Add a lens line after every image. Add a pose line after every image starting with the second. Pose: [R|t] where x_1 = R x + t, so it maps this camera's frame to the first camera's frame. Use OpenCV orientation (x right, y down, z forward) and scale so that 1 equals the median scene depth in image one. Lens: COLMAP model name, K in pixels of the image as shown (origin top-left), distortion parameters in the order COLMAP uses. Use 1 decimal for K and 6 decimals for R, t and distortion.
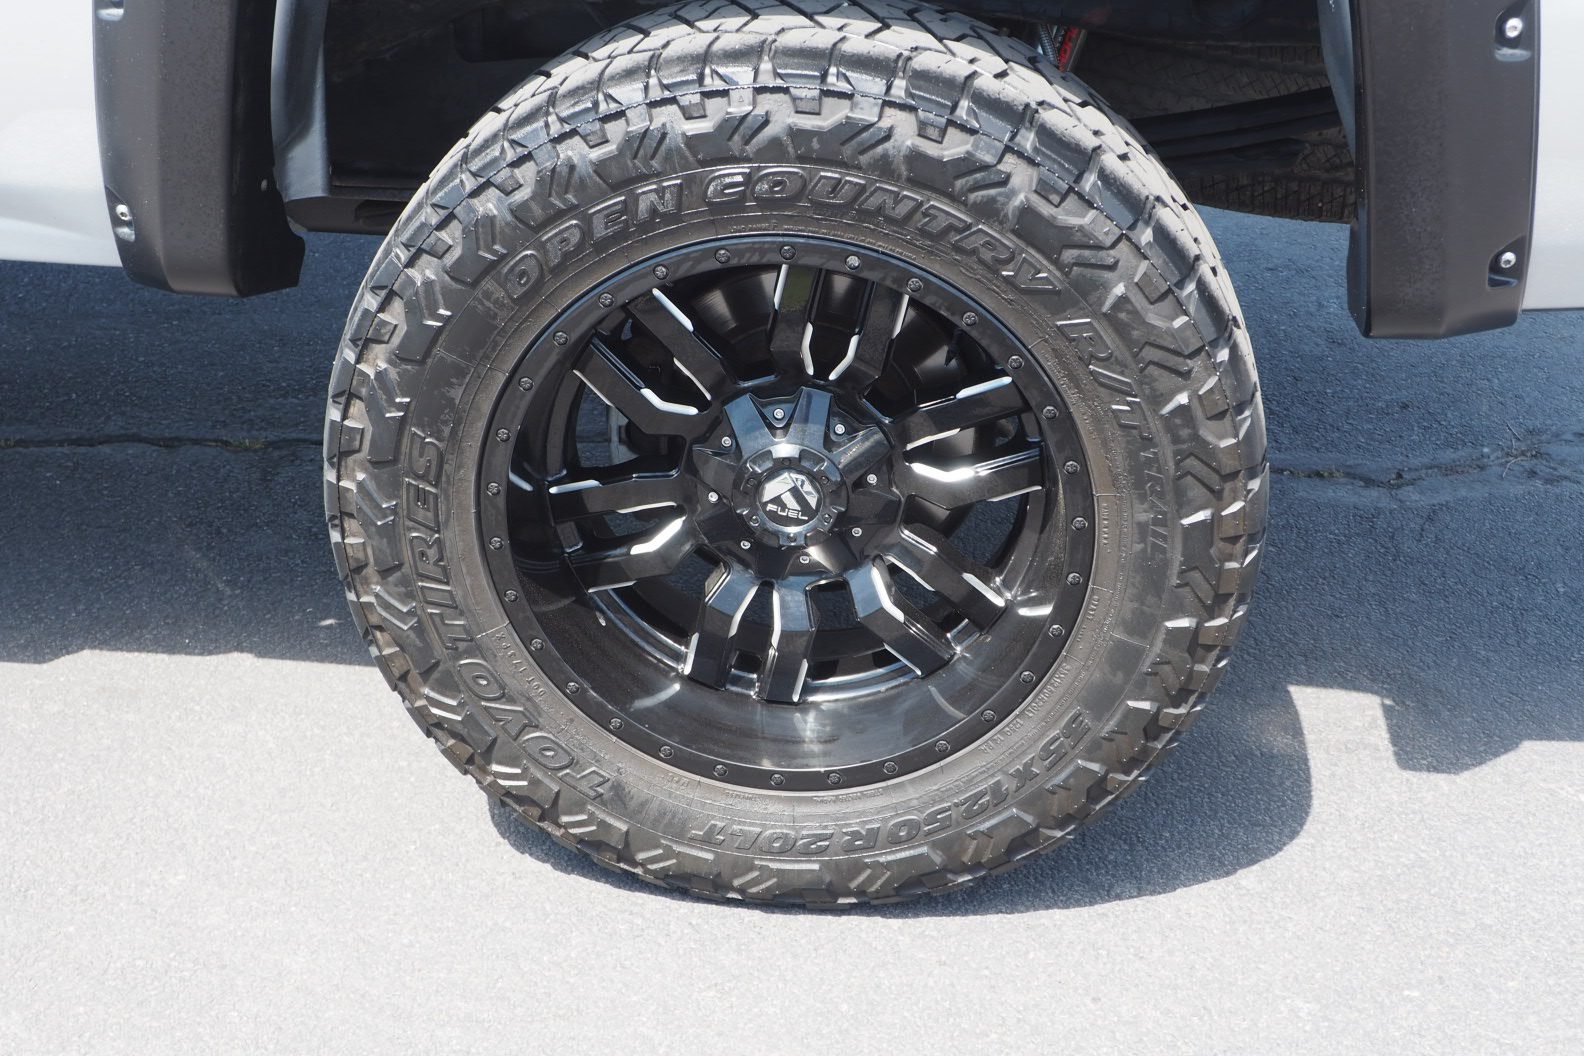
lens RADIAL K [[1932.0, 0, 789.3], [0, 1932.0, 464.2], [0, 0, 1]] dist [-0.003918, -0.005266]
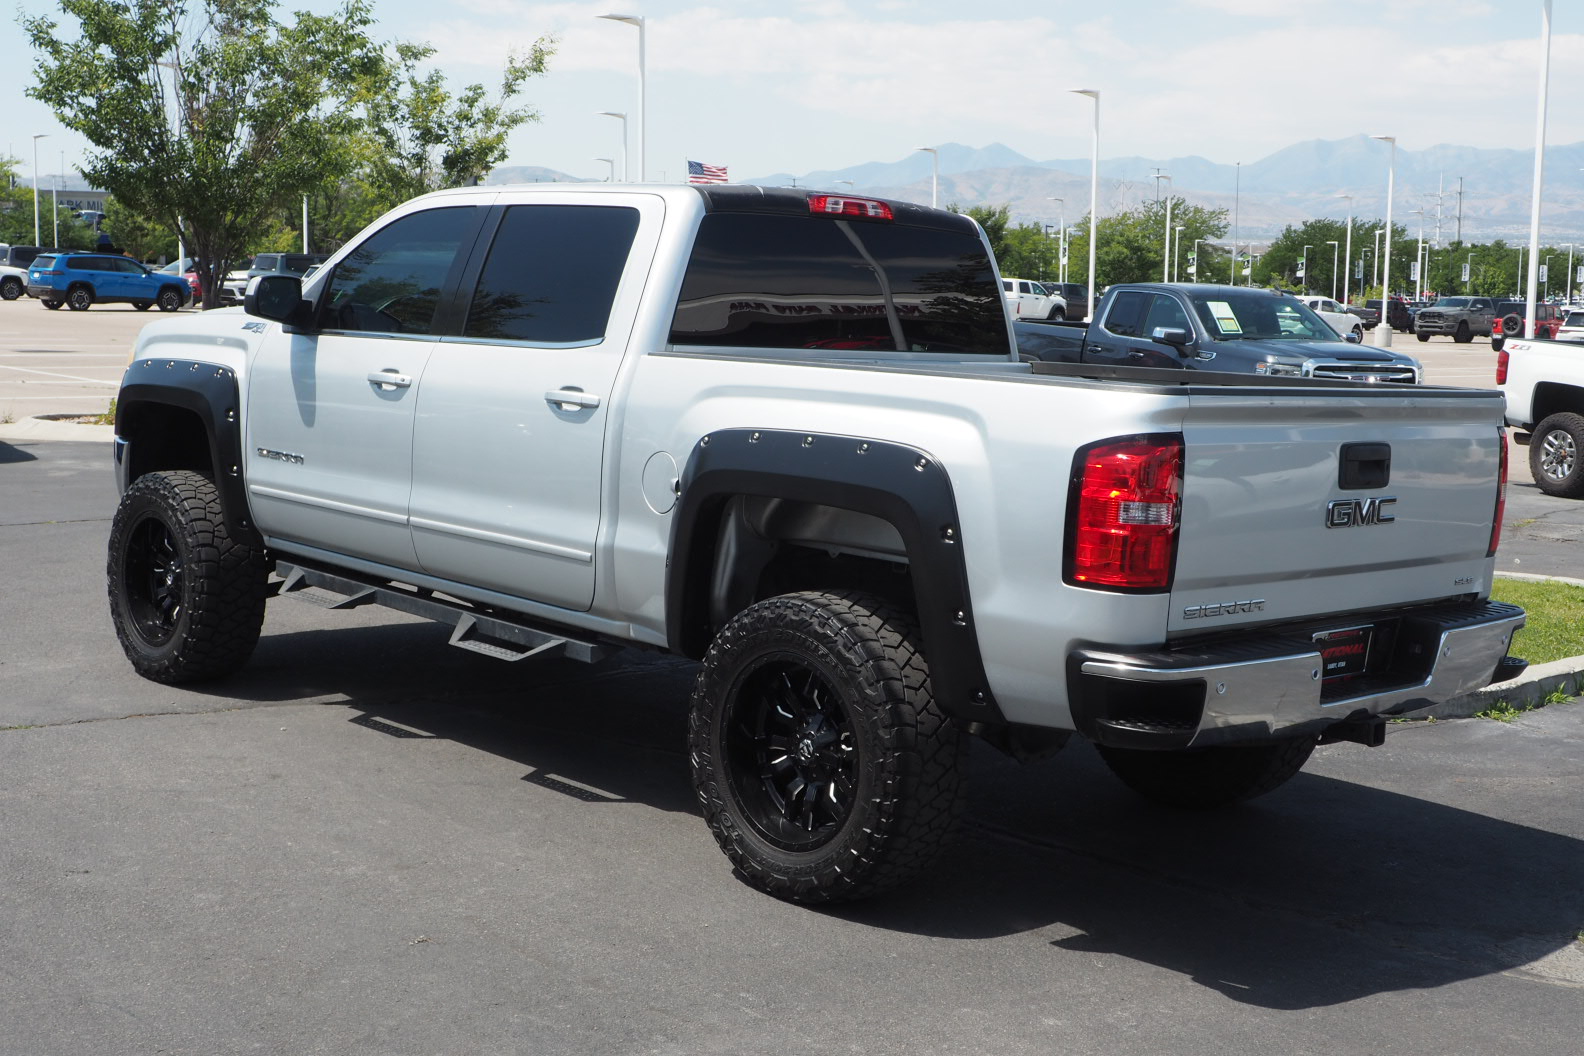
lens RADIAL K [[1932.0, 0, 789.3], [0, 1932.0, 464.2], [0, 0, 1]] dist [-0.003918, -0.005266]
pose [[0.762572, 0.069607, -0.643148, 1.928461], [-0.304532, 0.915769, -0.261967, 0.417217], [0.570740, 0.395628, 0.719538, -1.386995]]
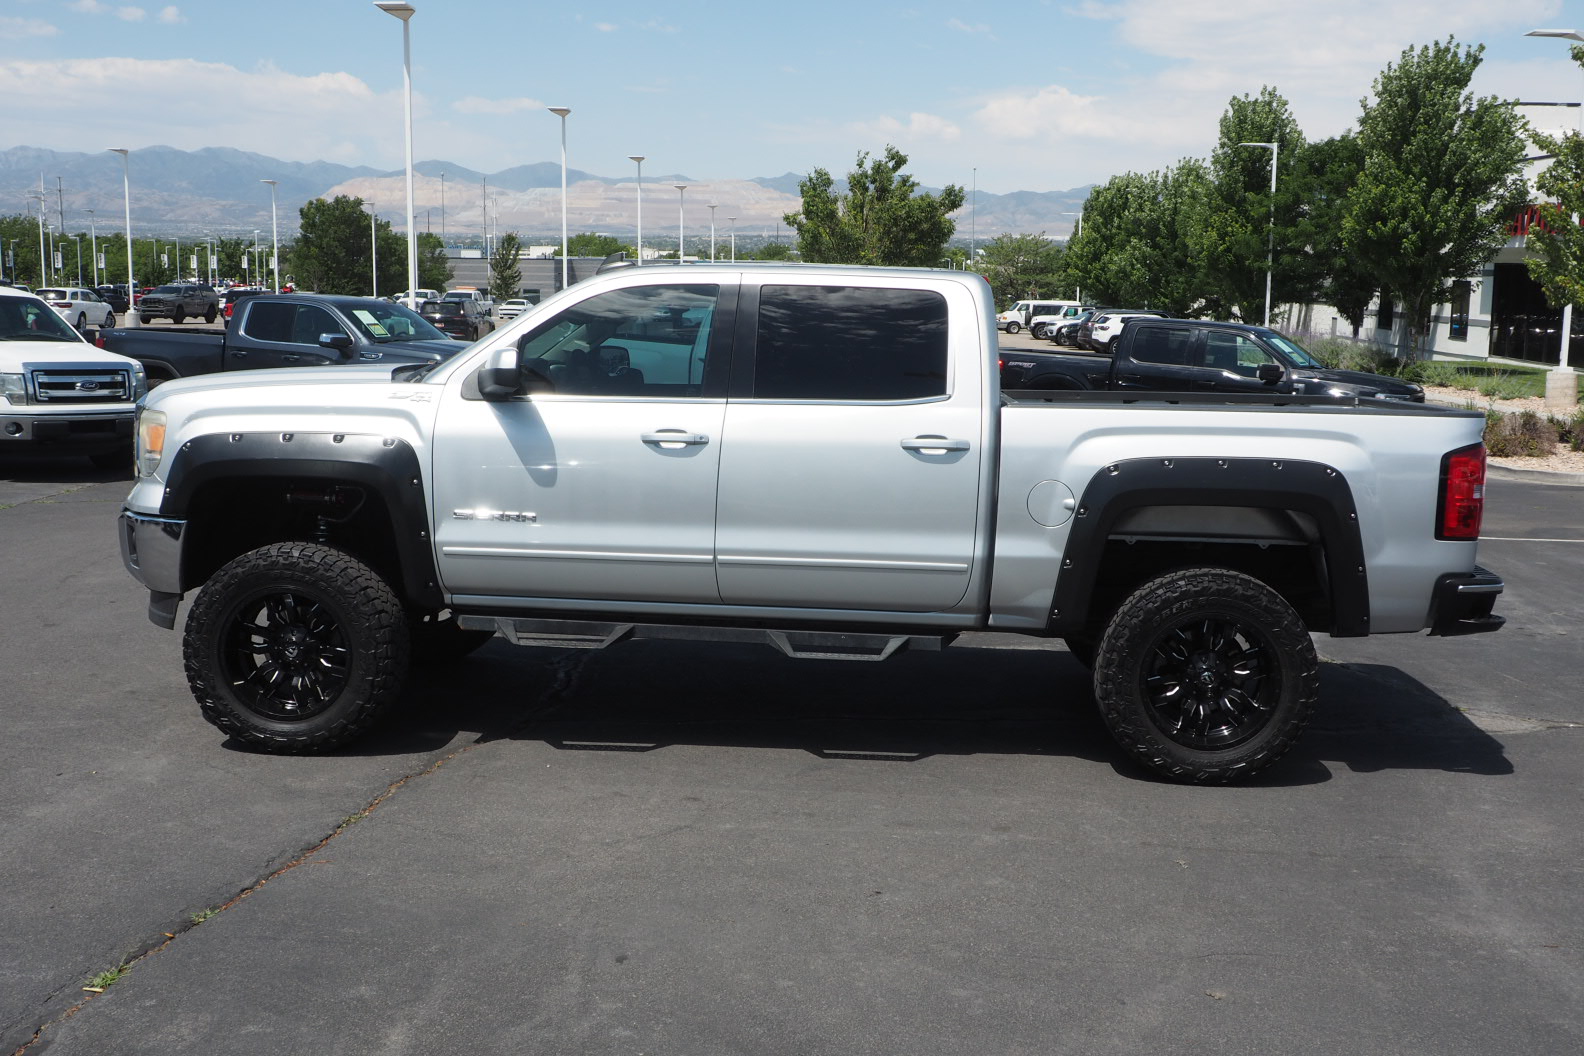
lens RADIAL K [[1598.6, 0, 796.9], [0, 1598.6, 485.9], [0, 0, 1]] dist [-0.006138, -0.010059]
pose [[0.999770, 0.000755, 0.021438, -1.009830], [0.006511, 0.941560, -0.336783, 0.822394], [-0.020439, 0.336845, 0.941338, -2.525627]]
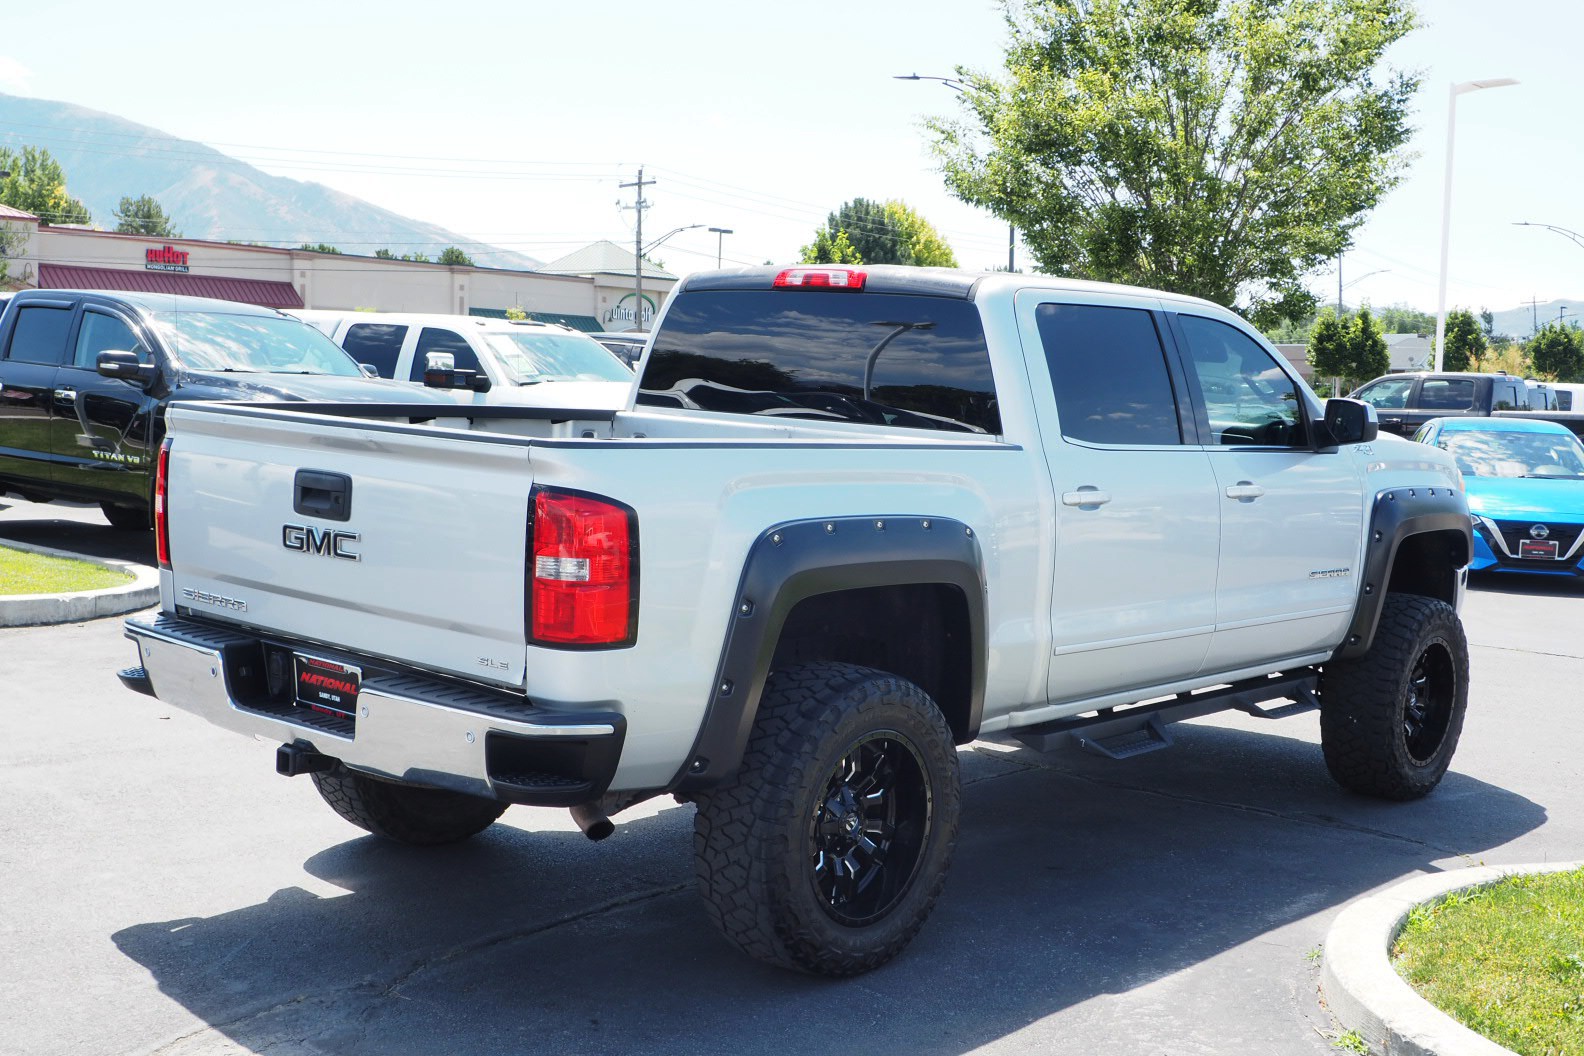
lens RADIAL K [[1864.1, 0, 792.0], [0, 1864.1, 528.0], [0, 0, 1]] dist [0.010840, 0.013117]
pose [[-0.542627, 0.028056, -0.839505, 2.697192], [-0.417666, 0.858118, 0.298644, -1.737470], [0.728773, 0.512685, -0.453920, 3.103899]]
